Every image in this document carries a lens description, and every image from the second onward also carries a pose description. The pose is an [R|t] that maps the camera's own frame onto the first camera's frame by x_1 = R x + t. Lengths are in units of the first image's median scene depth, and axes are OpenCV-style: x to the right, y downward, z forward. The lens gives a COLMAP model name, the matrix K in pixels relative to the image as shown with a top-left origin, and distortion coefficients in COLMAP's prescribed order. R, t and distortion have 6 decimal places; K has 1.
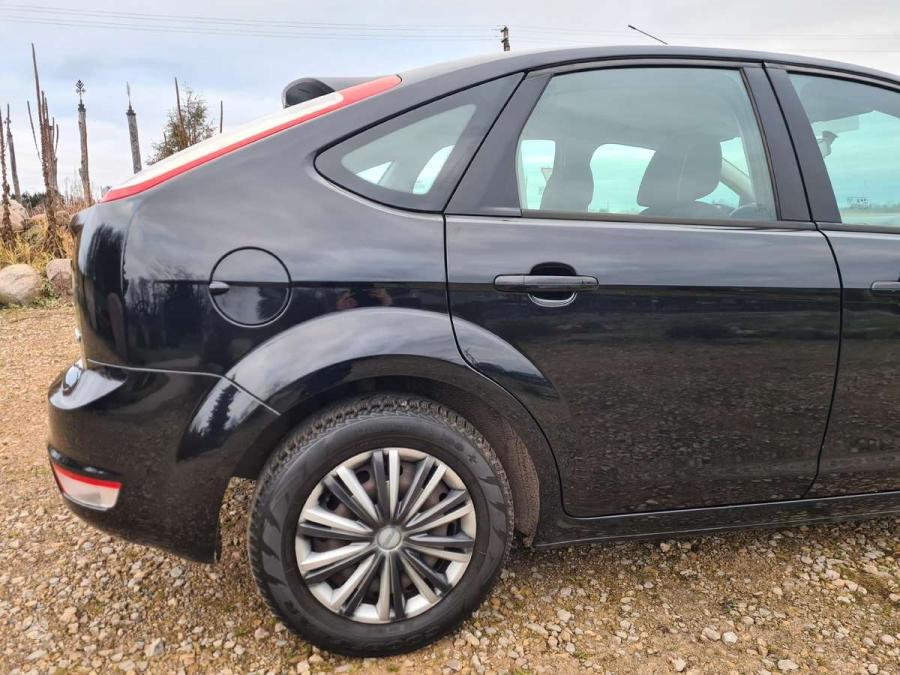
lens RADIAL K [[679.5, 0, 450.6], [0, 679.5, 343.8], [0, 0, 1]] dist [0.073522, -0.056262]
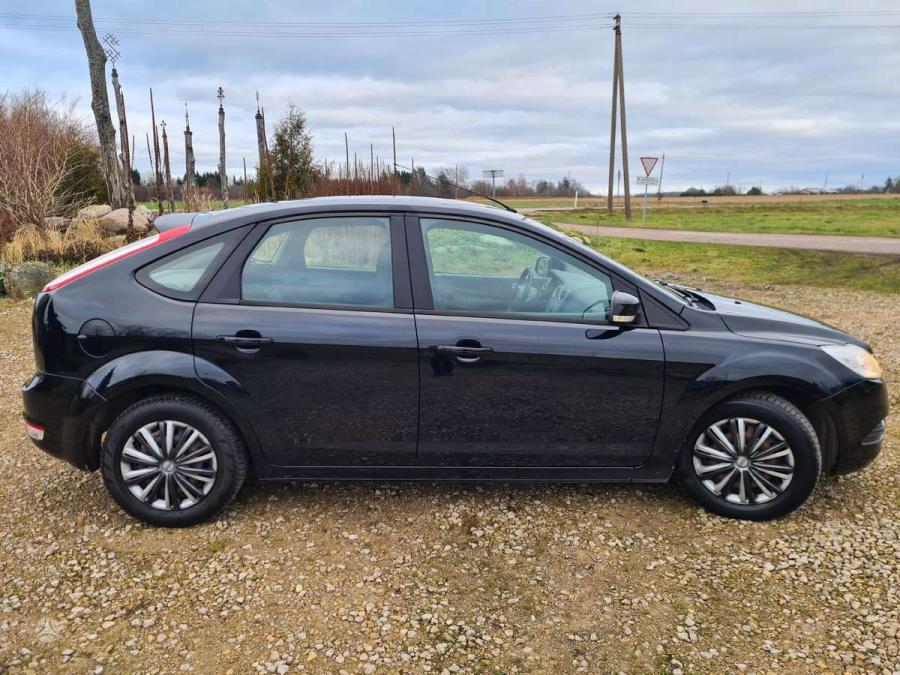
lens RADIAL K [[679.5, 0, 446.5], [0, 679.5, 333.1], [0, 0, 1]] dist [0.073522, -0.056262]
pose [[0.978992, 0.047016, -0.198403, 1.044572], [-0.043239, 0.998792, 0.023331, -0.173085], [0.199260, -0.014262, 0.979843, -0.748937]]
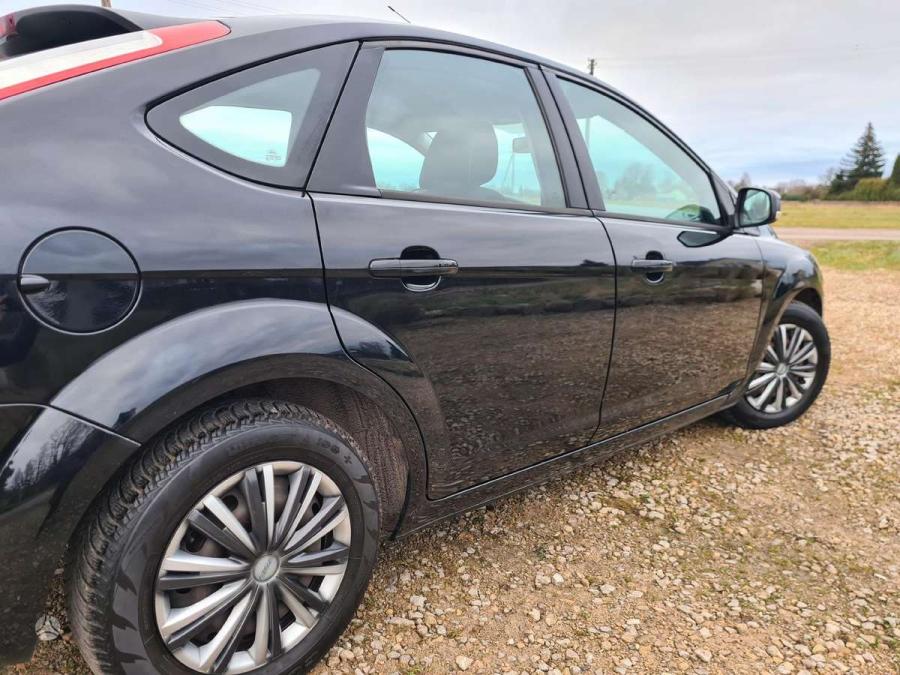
lens RADIAL K [[679.5, 0, 453.1], [0, 679.5, 334.7], [0, 0, 1]] dist [0.073522, -0.056262]
pose [[0.859106, -0.073059, 0.506557, -0.299755], [0.063675, 0.997327, 0.035851, -0.023465], [-0.507822, 0.001455, 0.861461, 0.134032]]
